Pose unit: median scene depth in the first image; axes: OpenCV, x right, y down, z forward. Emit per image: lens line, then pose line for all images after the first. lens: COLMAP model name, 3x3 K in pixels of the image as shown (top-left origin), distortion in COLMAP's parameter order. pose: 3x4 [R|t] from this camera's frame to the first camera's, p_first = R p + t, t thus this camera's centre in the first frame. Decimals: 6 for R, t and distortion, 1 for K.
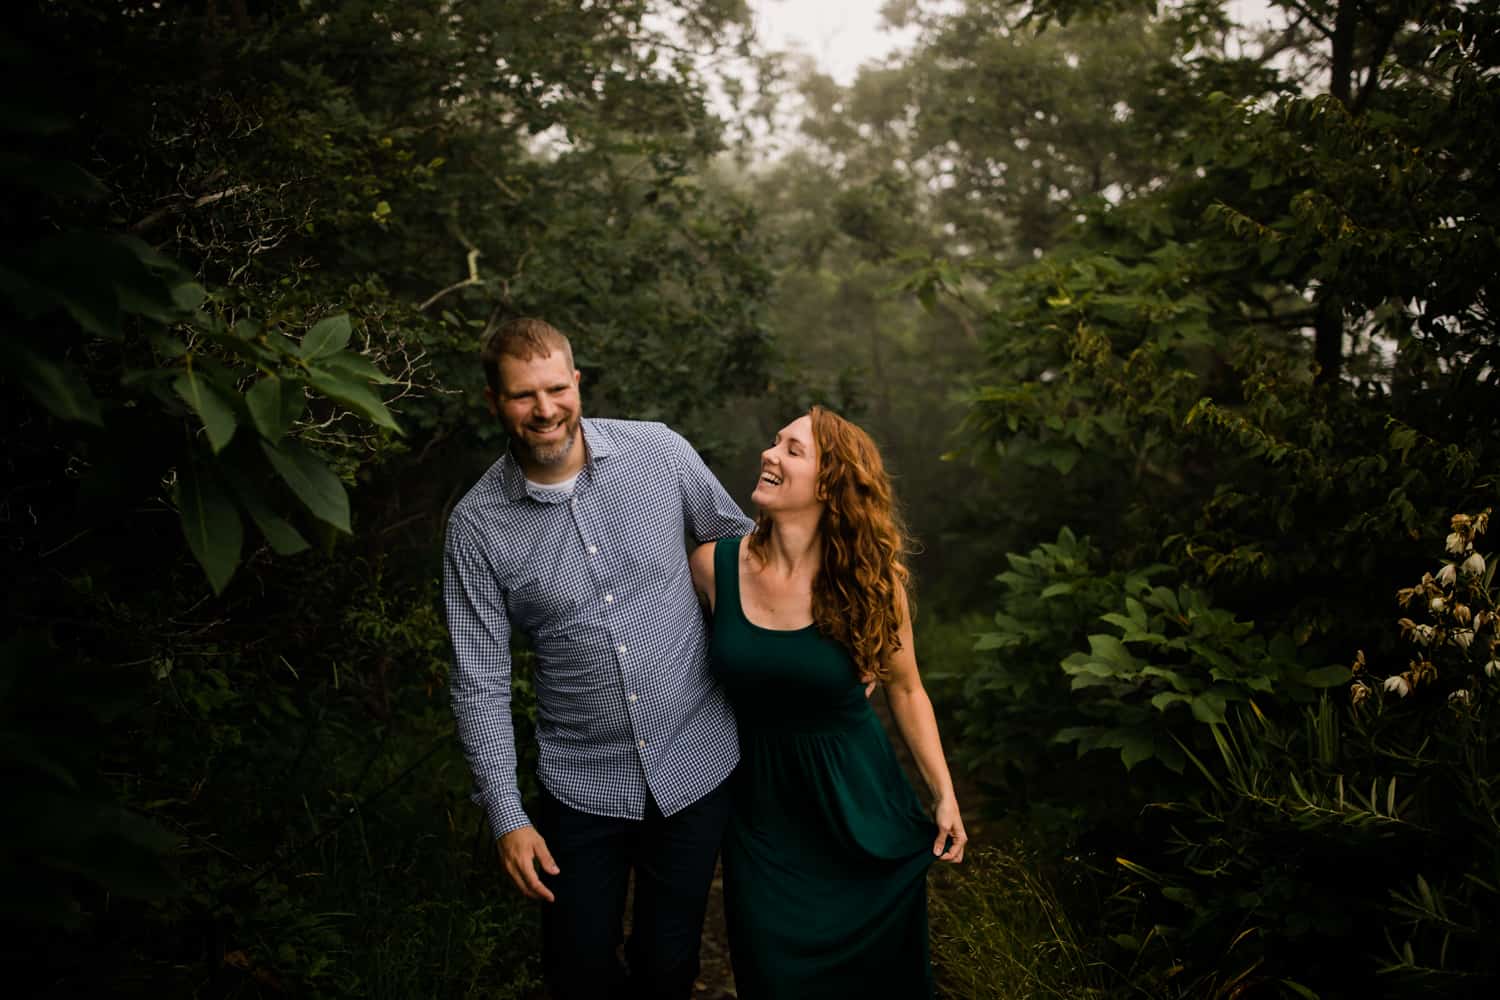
lens RADIAL K [[1512.0, 0, 706.0], [0, 1512.0, 499.5], [0, 0, 1]] dist [0.009706, 0.001402]
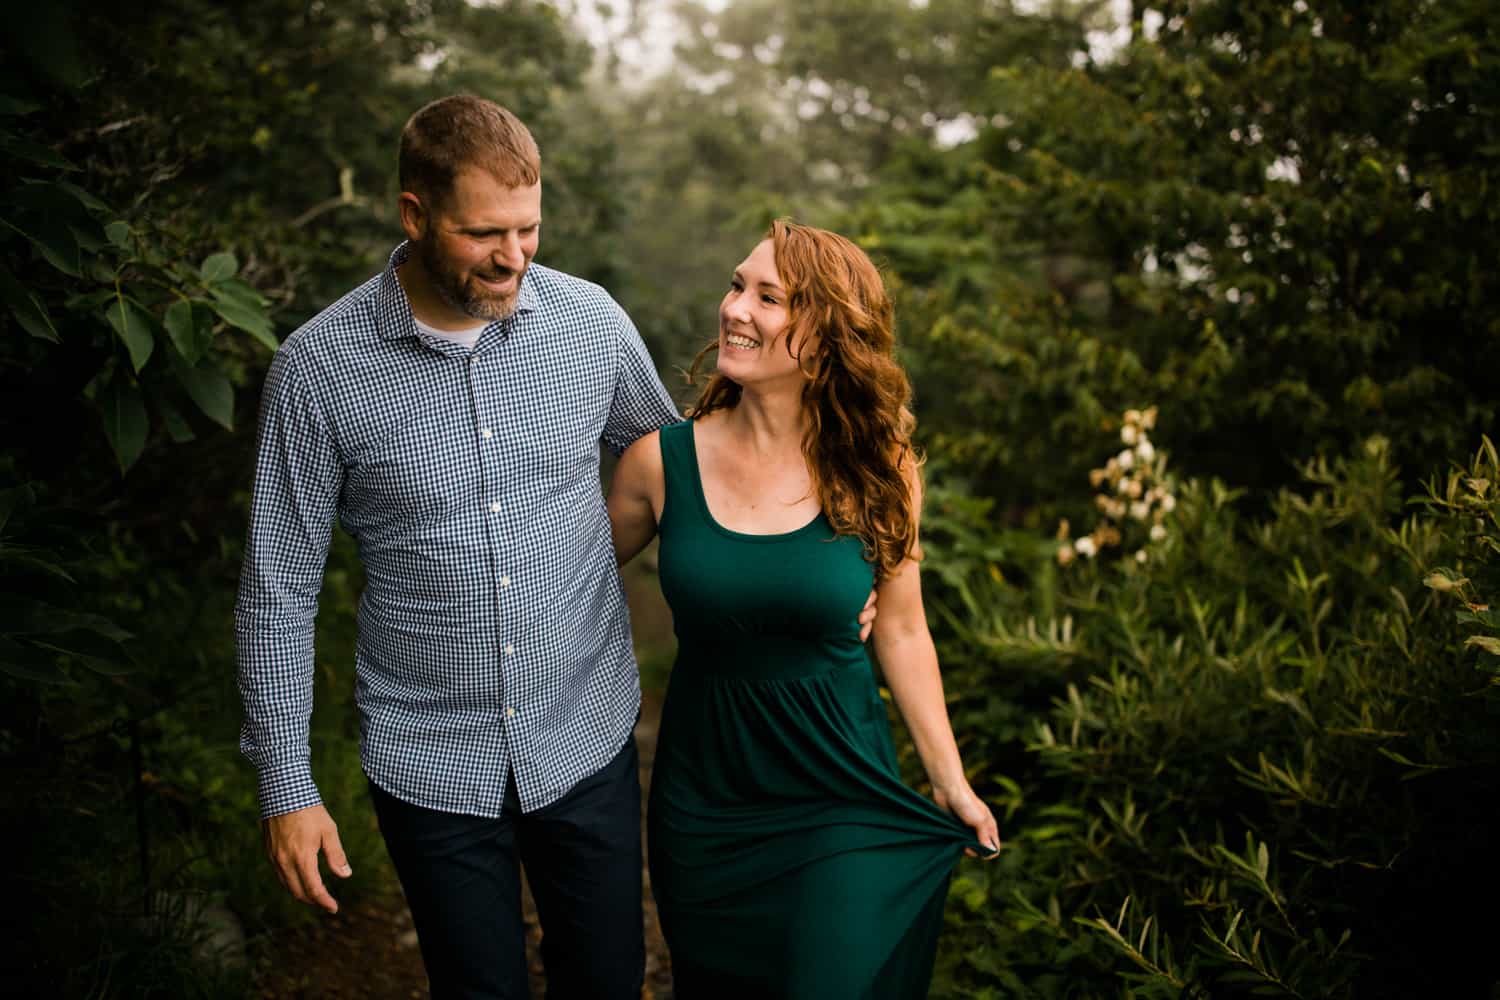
lens RADIAL K [[1494.4, 0, 708.2], [0, 1494.4, 501.4], [0, 0, 1]] dist [0.038606, 0.007977]
pose [[0.996746, 0.003389, 0.080531, 0.030968], [-0.008093, 0.998275, 0.058153, 0.010688], [-0.080195, -0.058615, 0.995054, -0.175472]]
